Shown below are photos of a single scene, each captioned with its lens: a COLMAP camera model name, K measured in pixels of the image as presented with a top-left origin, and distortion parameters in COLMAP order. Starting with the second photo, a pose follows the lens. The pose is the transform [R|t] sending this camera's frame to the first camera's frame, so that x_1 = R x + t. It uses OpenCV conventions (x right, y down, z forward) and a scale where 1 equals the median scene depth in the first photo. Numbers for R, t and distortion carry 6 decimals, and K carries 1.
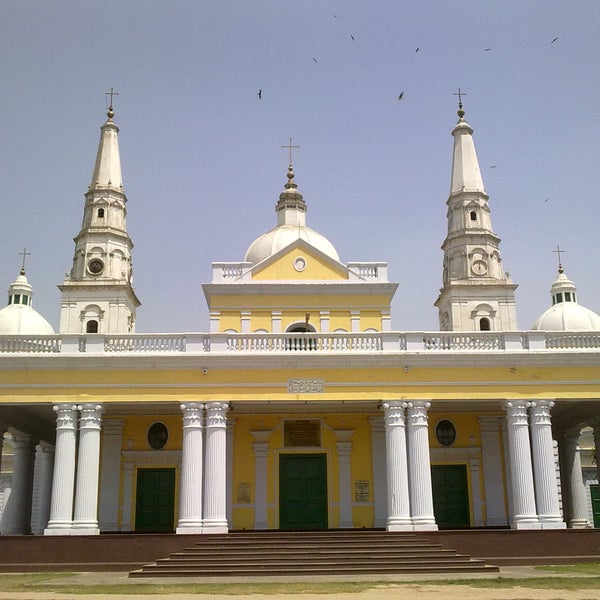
lens RADIAL K [[800.2, 0, 300.0], [0, 800.2, 300.0], [0, 0, 1]] dist [-0.008643, -0.002271]
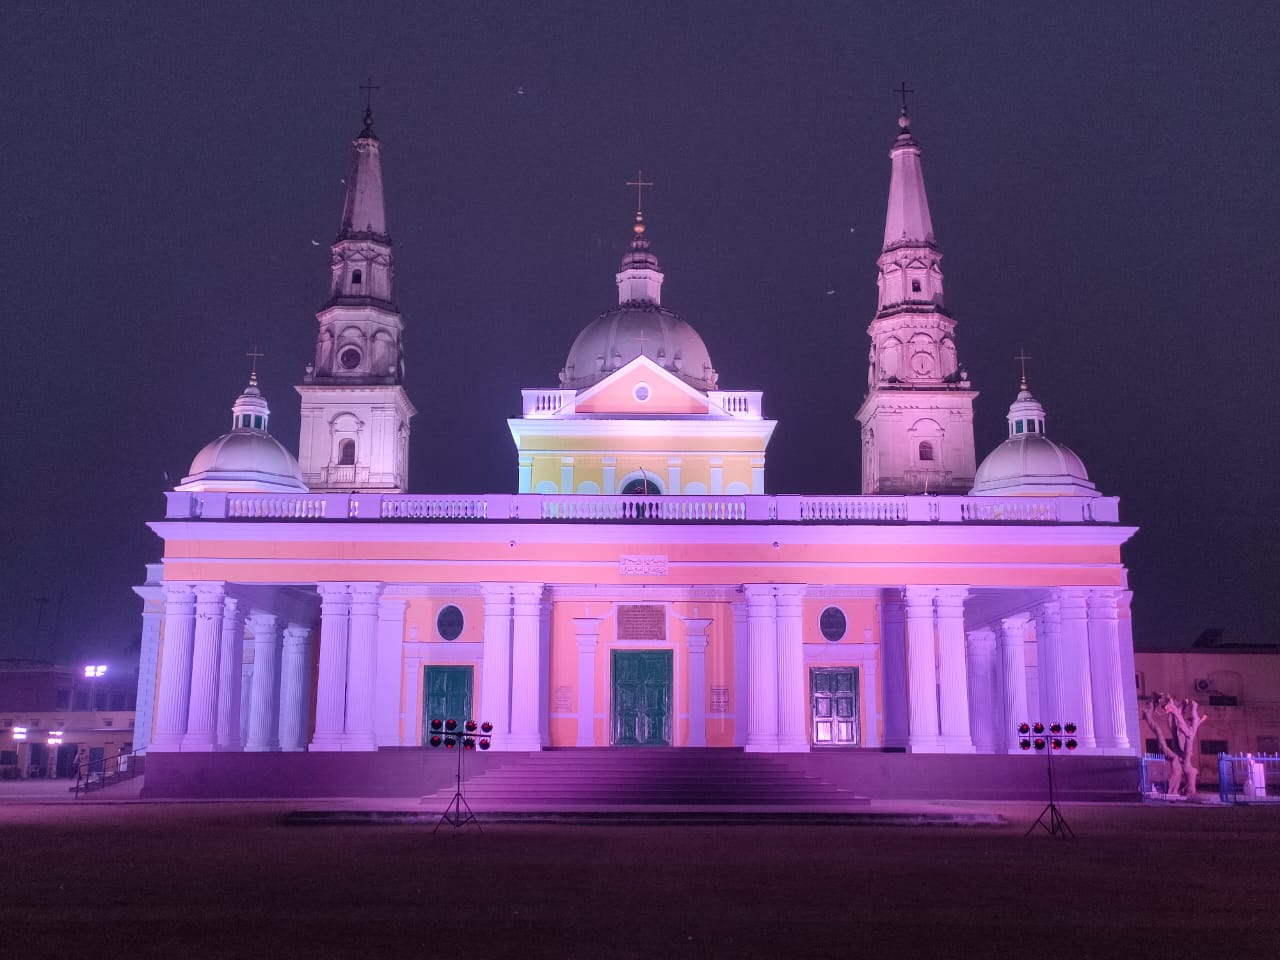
lens RADIAL K [[1336.8, 0, 640.0], [0, 1336.8, 480.0], [0, 0, 1]] dist [0.003532, -0.001909]
pose [[0.999714, 0.010095, -0.021699, 0.023577], [-0.008171, 0.996172, 0.087034, -0.066991], [0.022495, -0.086832, 0.995969, -0.211354]]
